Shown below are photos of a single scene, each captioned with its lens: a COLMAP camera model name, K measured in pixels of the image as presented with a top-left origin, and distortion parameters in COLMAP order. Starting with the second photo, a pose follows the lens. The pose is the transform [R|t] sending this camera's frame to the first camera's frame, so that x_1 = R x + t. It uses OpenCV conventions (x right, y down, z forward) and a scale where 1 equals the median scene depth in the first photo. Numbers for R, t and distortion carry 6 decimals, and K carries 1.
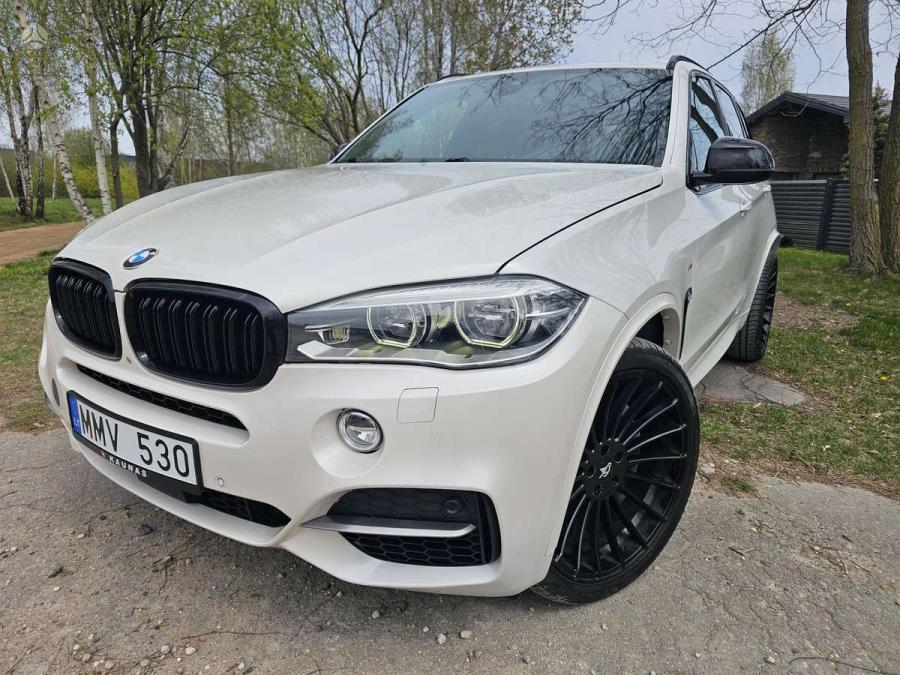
lens RADIAL K [[611.9, 0, 442.1], [0, 611.9, 333.6], [0, 0, 1]] dist [0.052004, -0.030405]
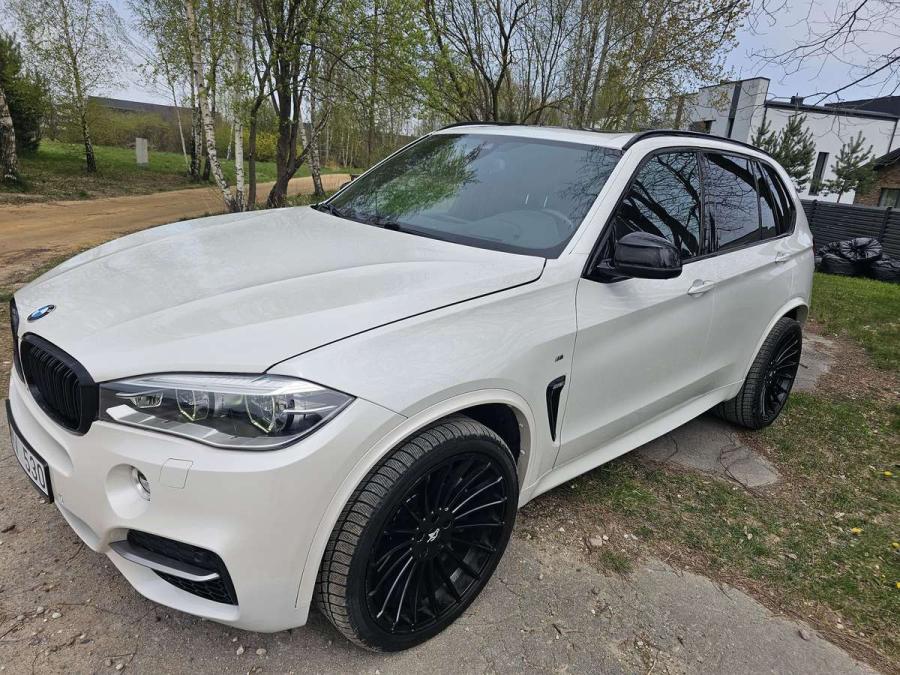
lens RADIAL K [[607.1, 0, 450.0], [0, 607.1, 337.5], [0, 0, 1]] dist [0.050850, -0.026190]
pose [[0.971743, 0.135524, -0.193260, 0.469897], [-0.128357, 0.990507, 0.049194, -0.192904], [0.198092, -0.022998, 0.979914, -0.070022]]
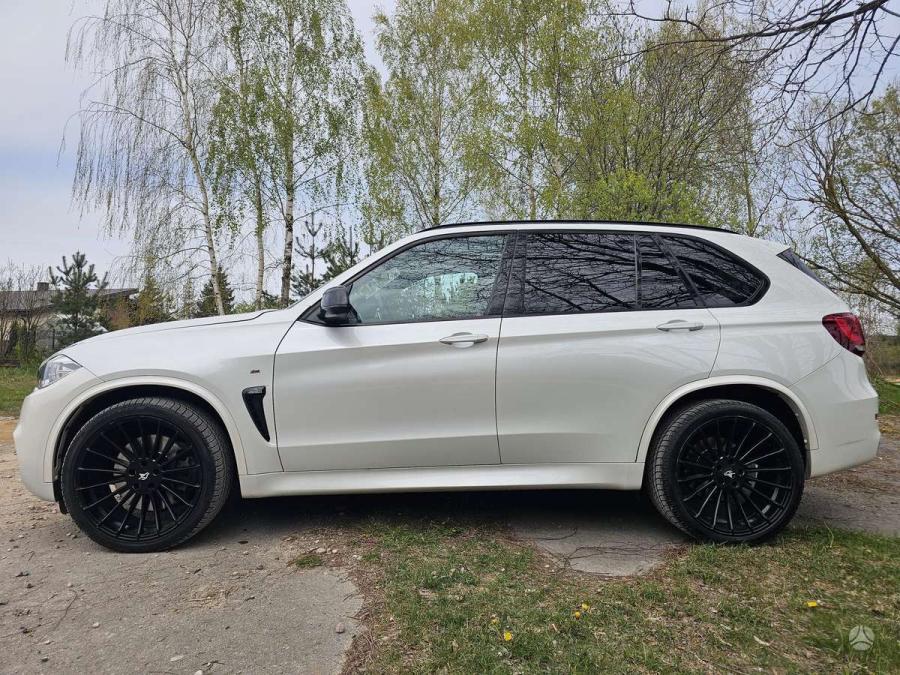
lens RADIAL K [[591.2, 0, 450.0], [0, 591.2, 337.5], [0, 0, 1]] dist [0.051230, -0.027010]
pose [[0.589308, -0.022140, -0.807605, 2.085987], [-0.195444, 0.966027, -0.169097, -0.041613], [0.783912, 0.257491, 0.564960, 0.605047]]
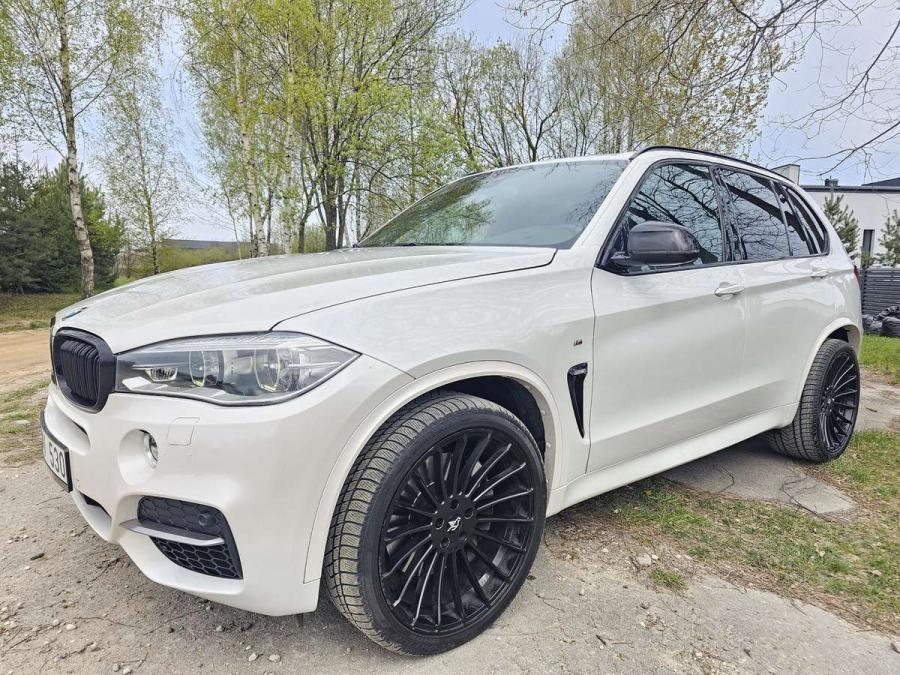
lens RADIAL K [[605.7, 0, 443.8], [0, 605.7, 330.7], [0, 0, 1]] dist [0.054535, -0.028390]
pose [[0.954636, 0.036547, -0.295523, 0.550731], [-0.076951, 0.989007, -0.126267, 0.020746], [0.287659, 0.143280, 0.946955, -0.035865]]
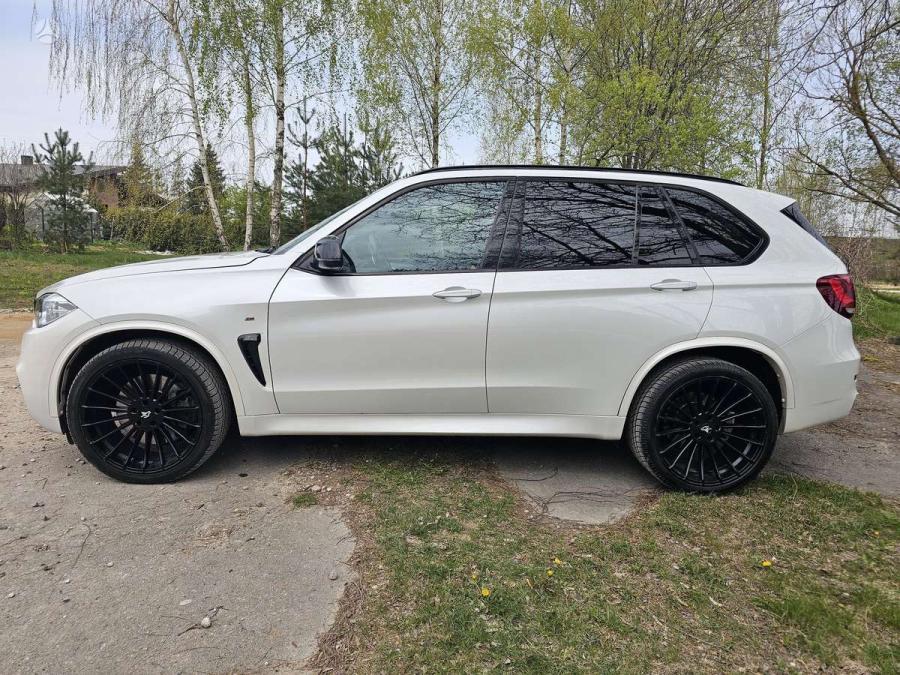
lens RADIAL K [[590.6, 0, 444.6], [0, 590.6, 334.4], [0, 0, 1]] dist [0.053301, -0.032118]
pose [[0.587839, 0.138491, -0.797036, 2.089695], [-0.227785, 0.973711, 0.001190, -0.206031], [0.776247, 0.180853, 0.603931, 0.563253]]
